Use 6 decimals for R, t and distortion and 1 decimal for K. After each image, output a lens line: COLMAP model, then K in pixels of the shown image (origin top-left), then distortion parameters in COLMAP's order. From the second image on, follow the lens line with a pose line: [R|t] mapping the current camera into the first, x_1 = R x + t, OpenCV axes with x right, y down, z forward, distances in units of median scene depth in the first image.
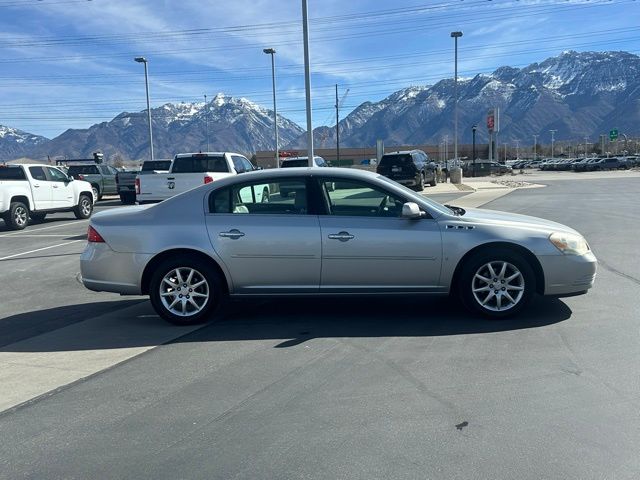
lens RADIAL K [[637.7, 0, 316.8], [0, 637.7, 234.7], [0, 0, 1]] dist [0.051695, 0.000000]
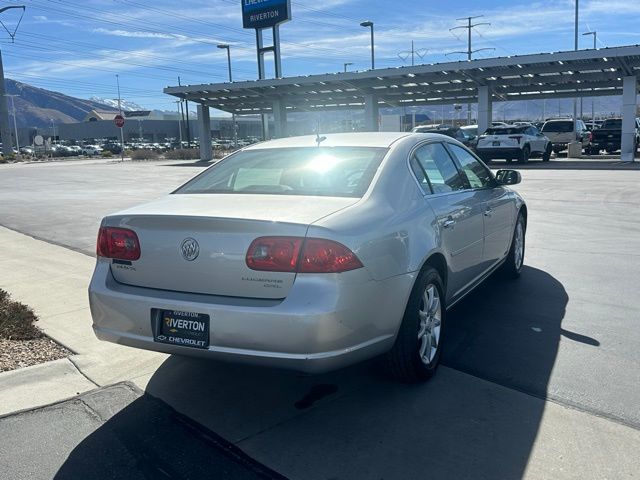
lens RADIAL K [[637.7, 0, 315.1], [0, 637.7, 242.4], [0, 0, 1]] dist [0.051695, 0.000000]
pose [[0.422239, -0.127275, 0.897505, -0.290260], [0.114759, 0.989633, 0.086350, -0.020226], [-0.899191, 0.066537, 0.432468, 0.297556]]
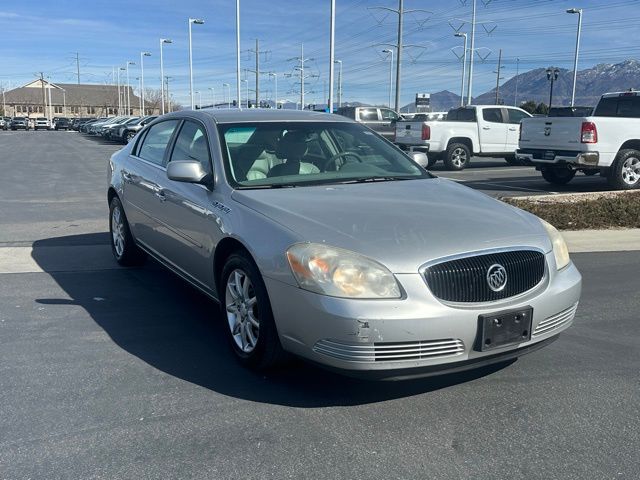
lens RADIAL K [[637.7, 0, 308.0], [0, 637.7, 238.6], [0, 0, 1]] dist [0.051695, 0.000000]
pose [[0.538096, 0.182088, -0.822980, 0.281836], [-0.104651, 0.983265, 0.149127, -0.029418], [0.836362, 0.005881, 0.548147, 0.252598]]
